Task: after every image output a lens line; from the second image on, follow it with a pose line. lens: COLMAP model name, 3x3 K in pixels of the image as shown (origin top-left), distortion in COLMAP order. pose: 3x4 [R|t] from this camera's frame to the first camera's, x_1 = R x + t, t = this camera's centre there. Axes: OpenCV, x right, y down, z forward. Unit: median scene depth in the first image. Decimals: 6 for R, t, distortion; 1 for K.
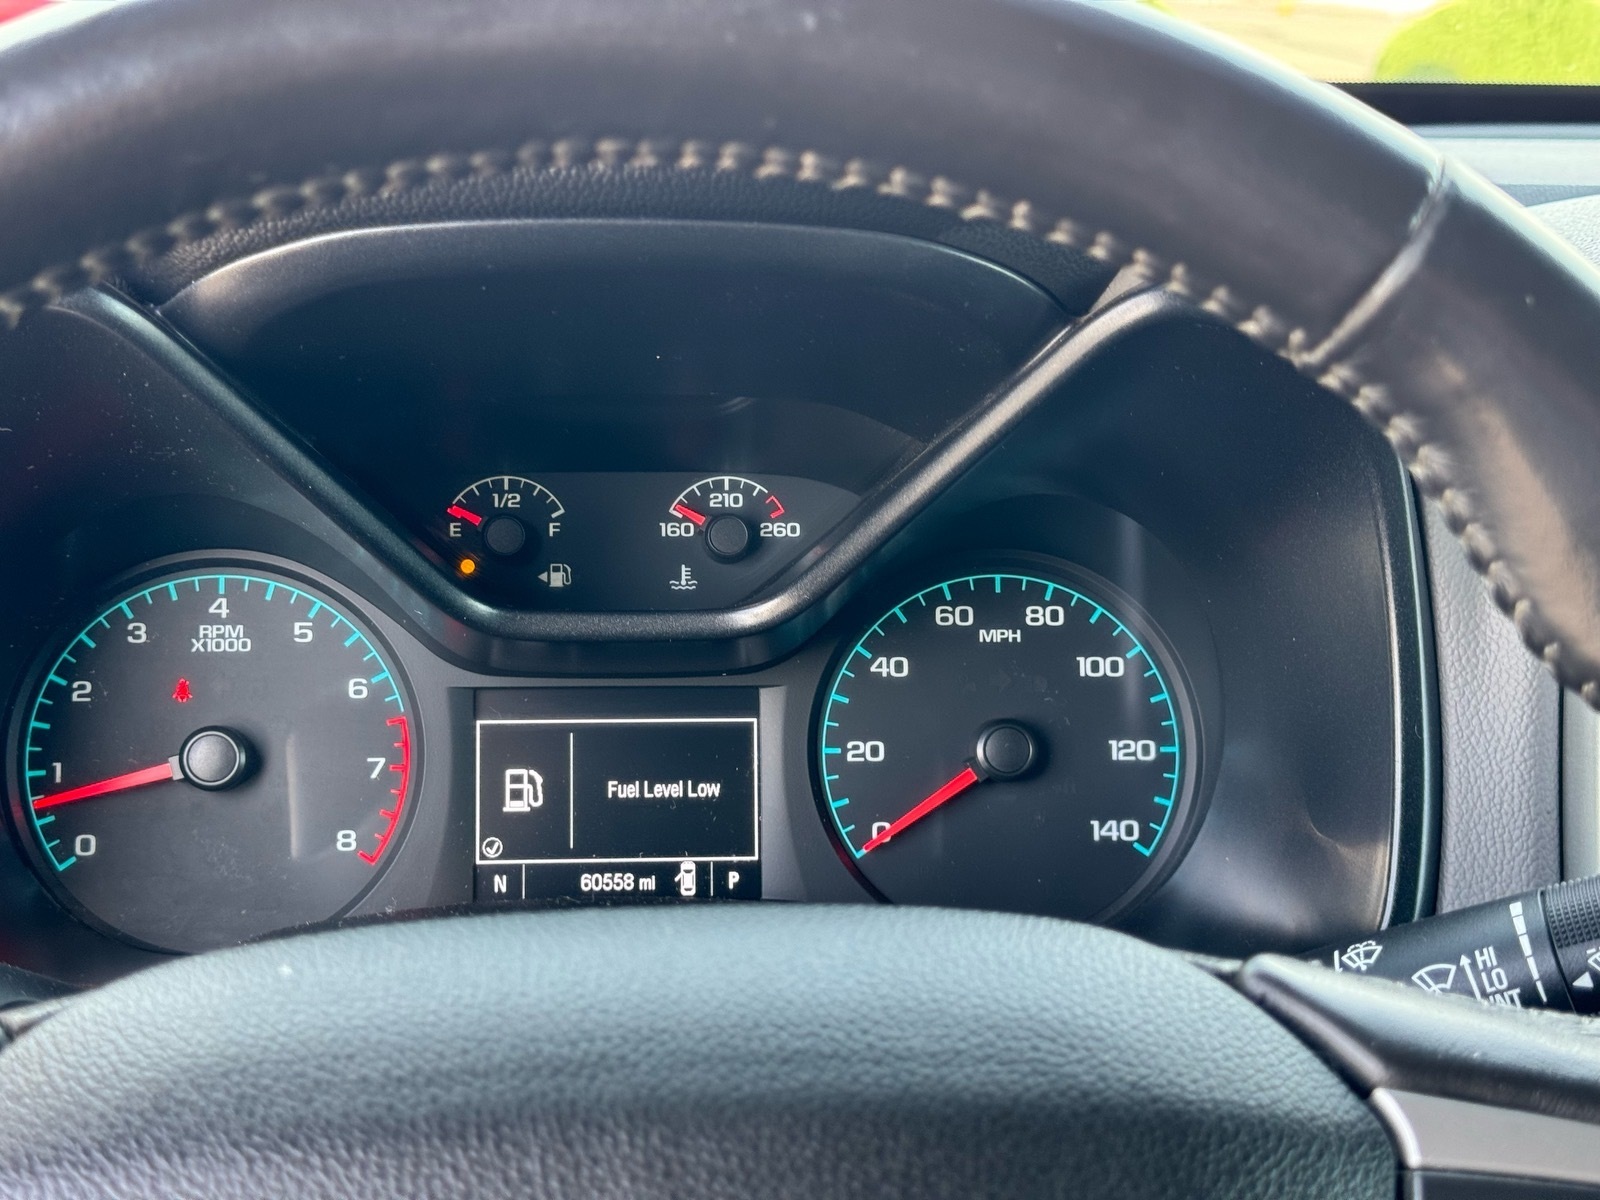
lens RADIAL K [[2226.5, 0, 803.5], [0, 2226.5, 630.1], [0, 0, 1]] dist [0.145882, -0.123334]
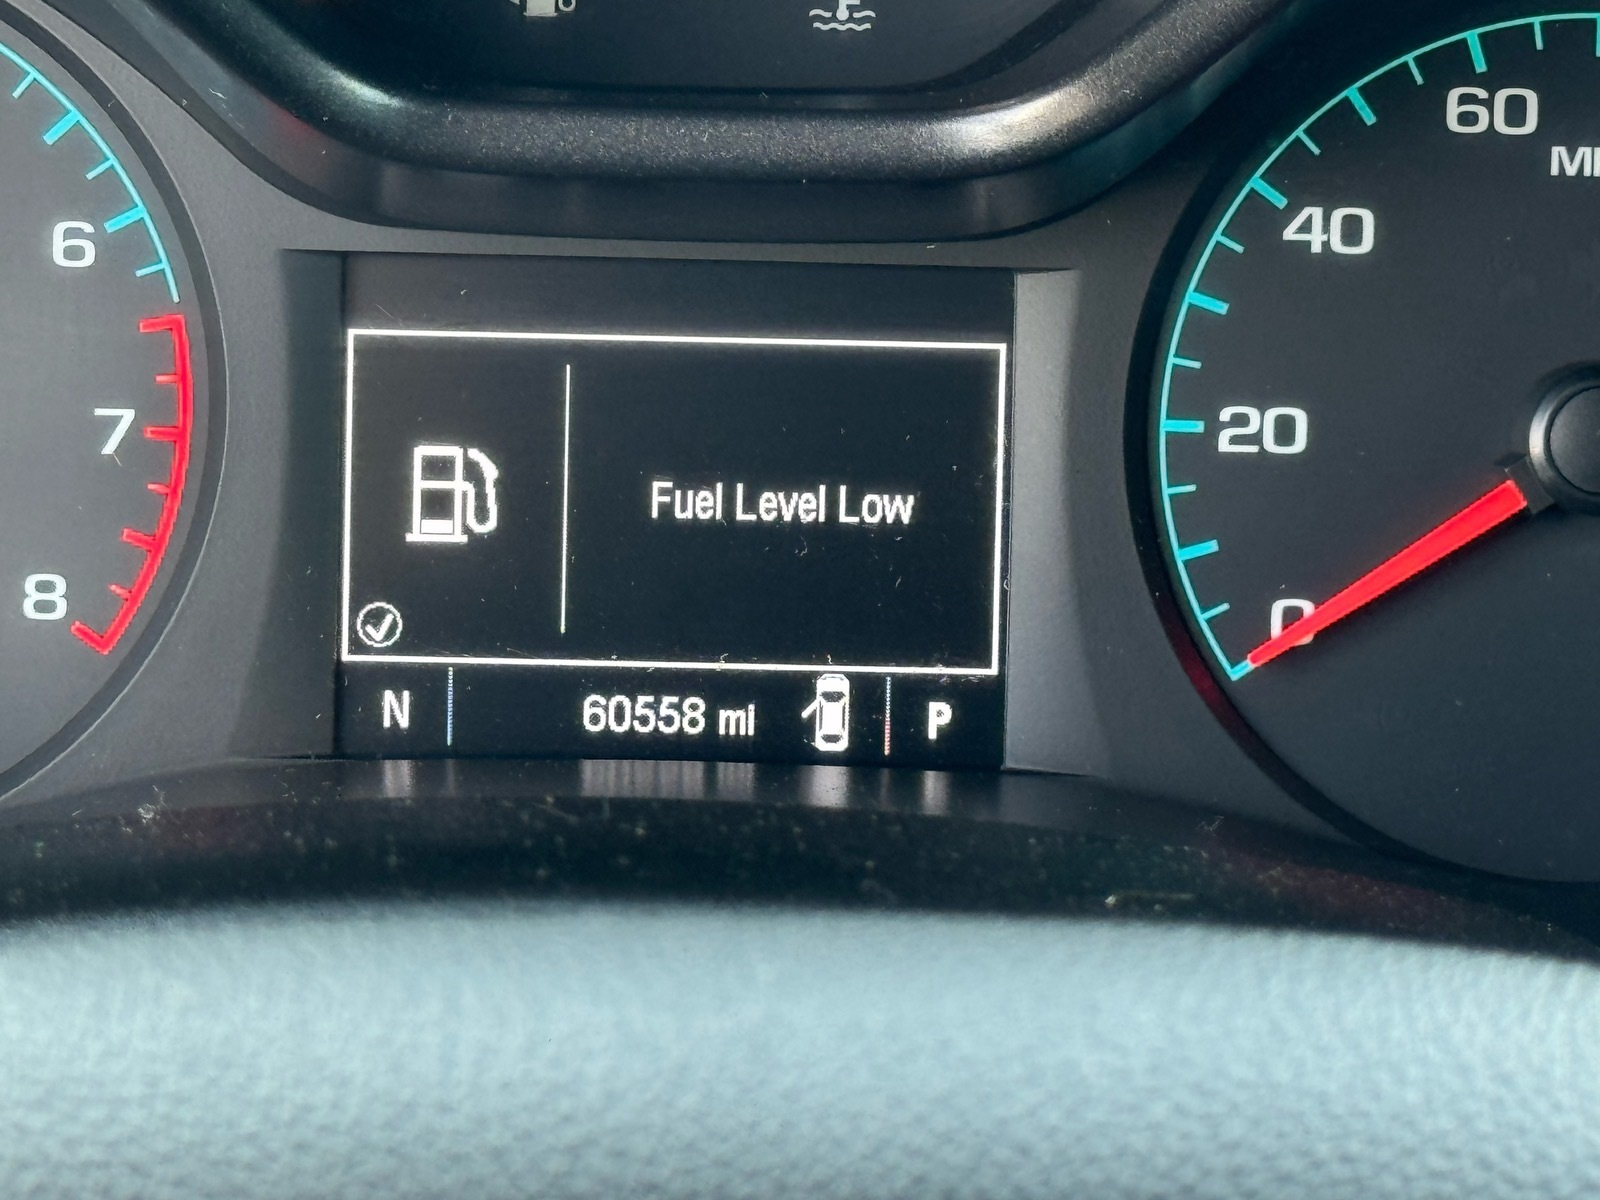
lens RADIAL K [[5908.6, 0, 800.0], [0, 5908.6, 600.0], [0, 0, 1]] dist [0.134859, -1.082810]
pose [[0.997215, 0.038887, -0.063643, 0.019771], [-0.029031, 0.988404, 0.149047, -0.117419], [0.068701, -0.146784, 0.986780, -0.167583]]
